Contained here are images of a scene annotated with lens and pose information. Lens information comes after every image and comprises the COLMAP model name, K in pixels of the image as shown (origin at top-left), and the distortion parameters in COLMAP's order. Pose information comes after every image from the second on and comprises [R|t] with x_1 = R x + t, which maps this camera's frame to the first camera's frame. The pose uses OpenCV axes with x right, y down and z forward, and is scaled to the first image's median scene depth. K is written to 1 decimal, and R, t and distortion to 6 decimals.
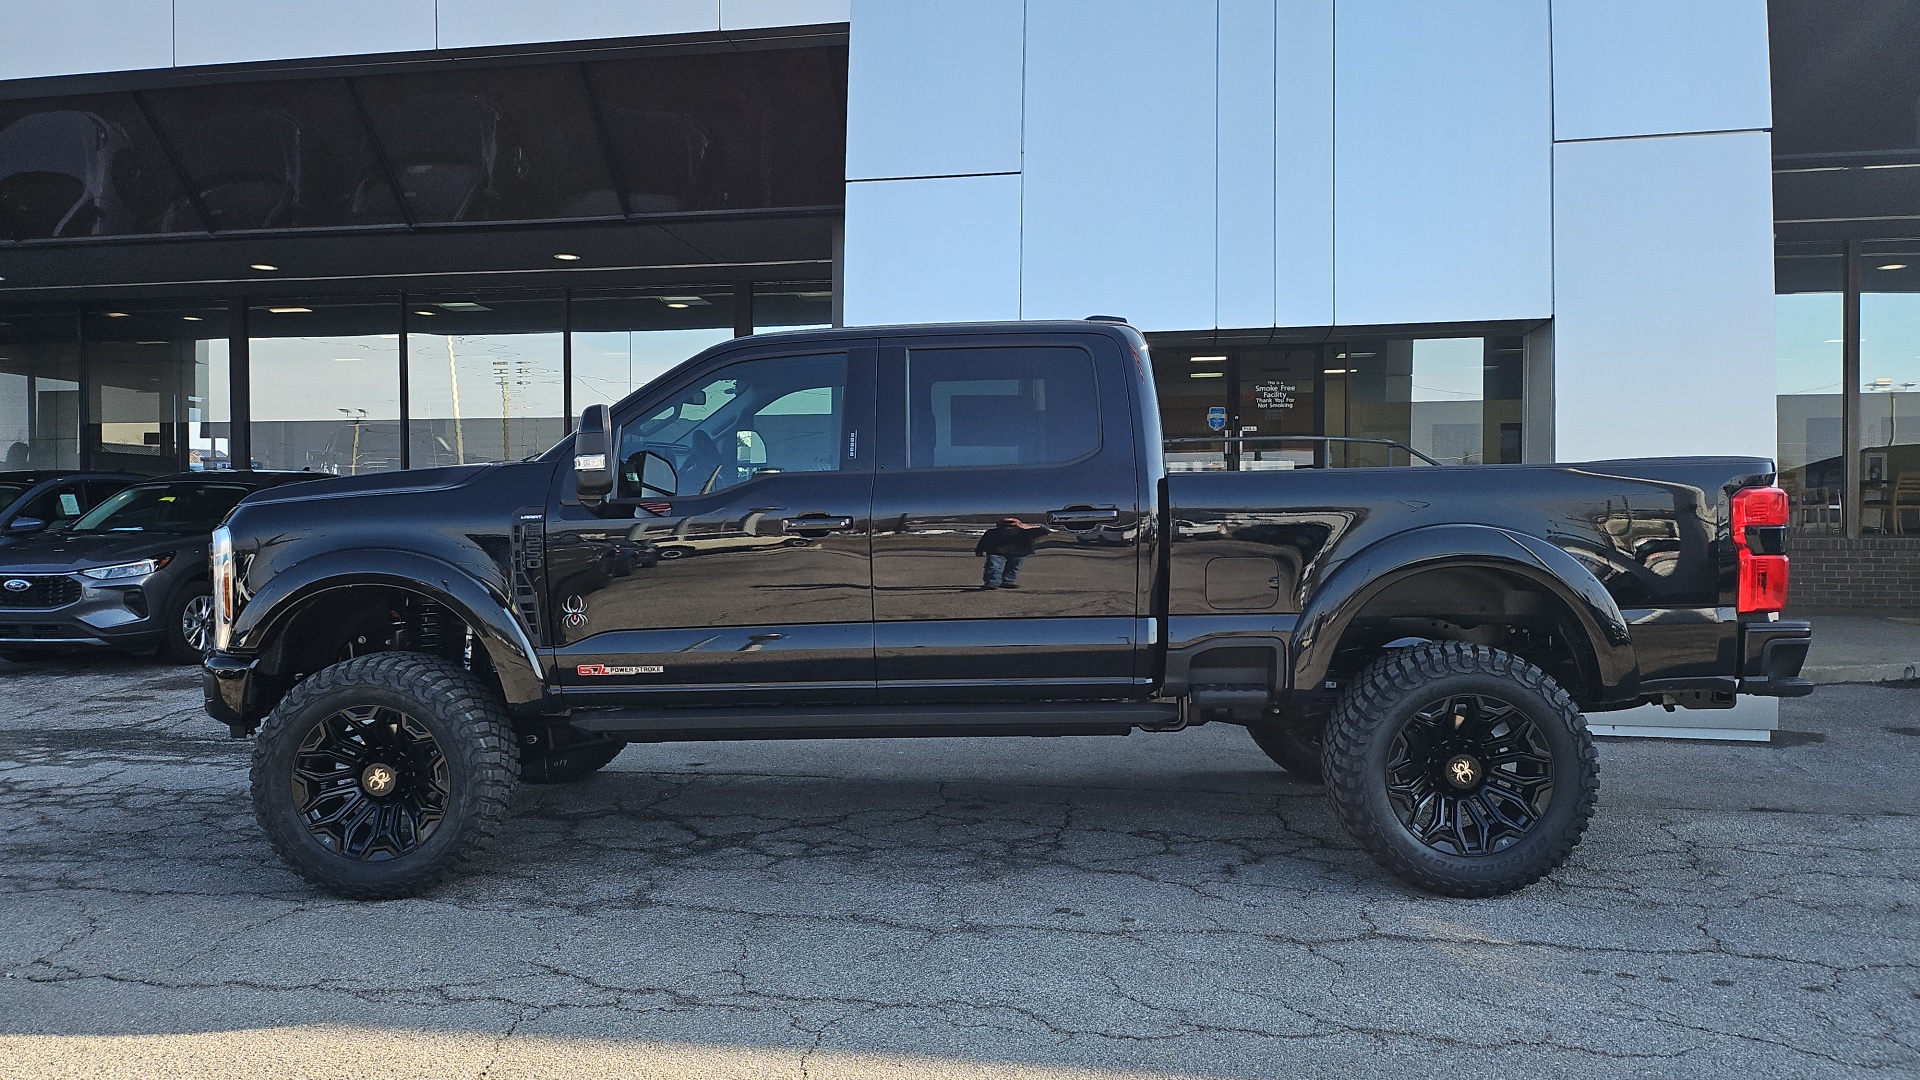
lens RADIAL K [[1394.3, 0, 960.0], [0, 1394.3, 540.0], [0, 0, 1]] dist [0.056321, -0.060402]
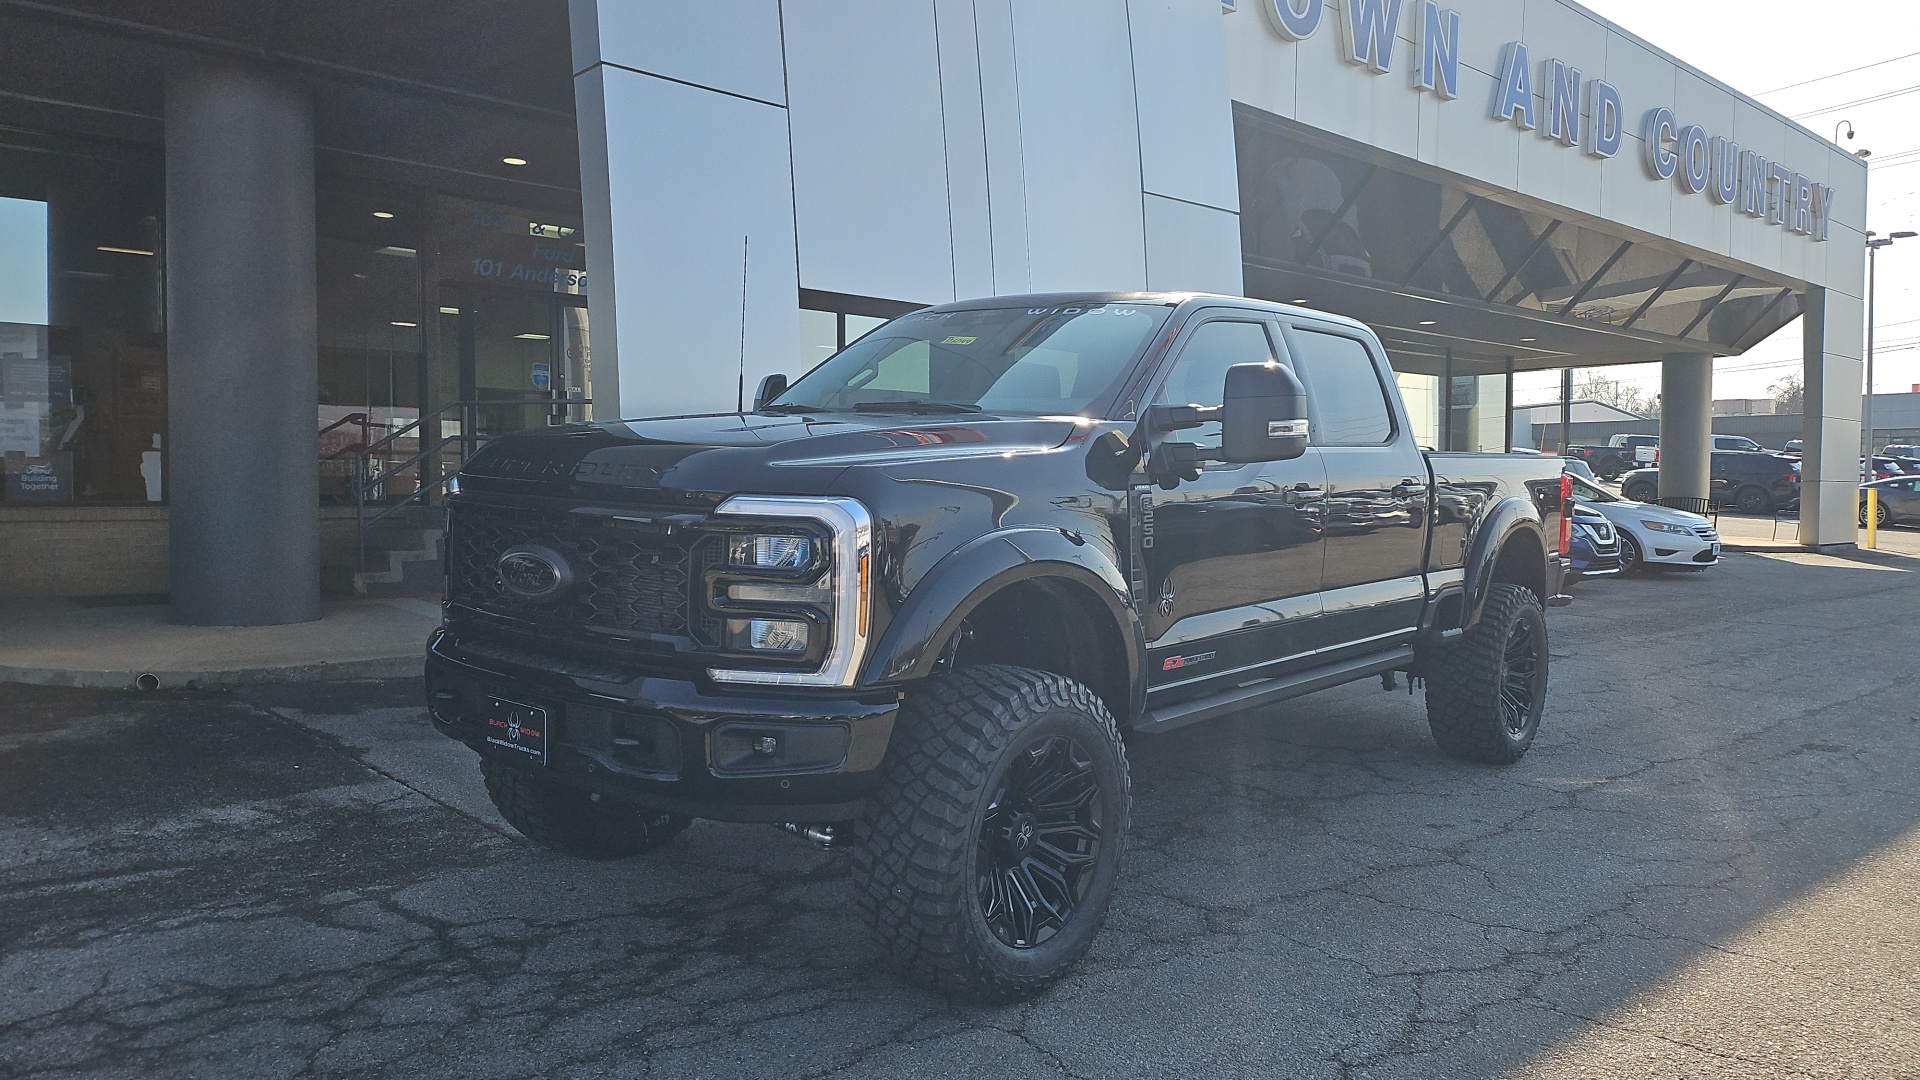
lens RADIAL K [[1394.3, 0, 960.0], [0, 1394.3, 540.0], [0, 0, 1]] dist [0.056321, -0.060402]
pose [[0.583903, -0.021428, 0.811541, -1.088168], [0.000418, 0.999659, 0.026094, -0.007036], [-0.811823, -0.014898, 0.583713, 0.626359]]
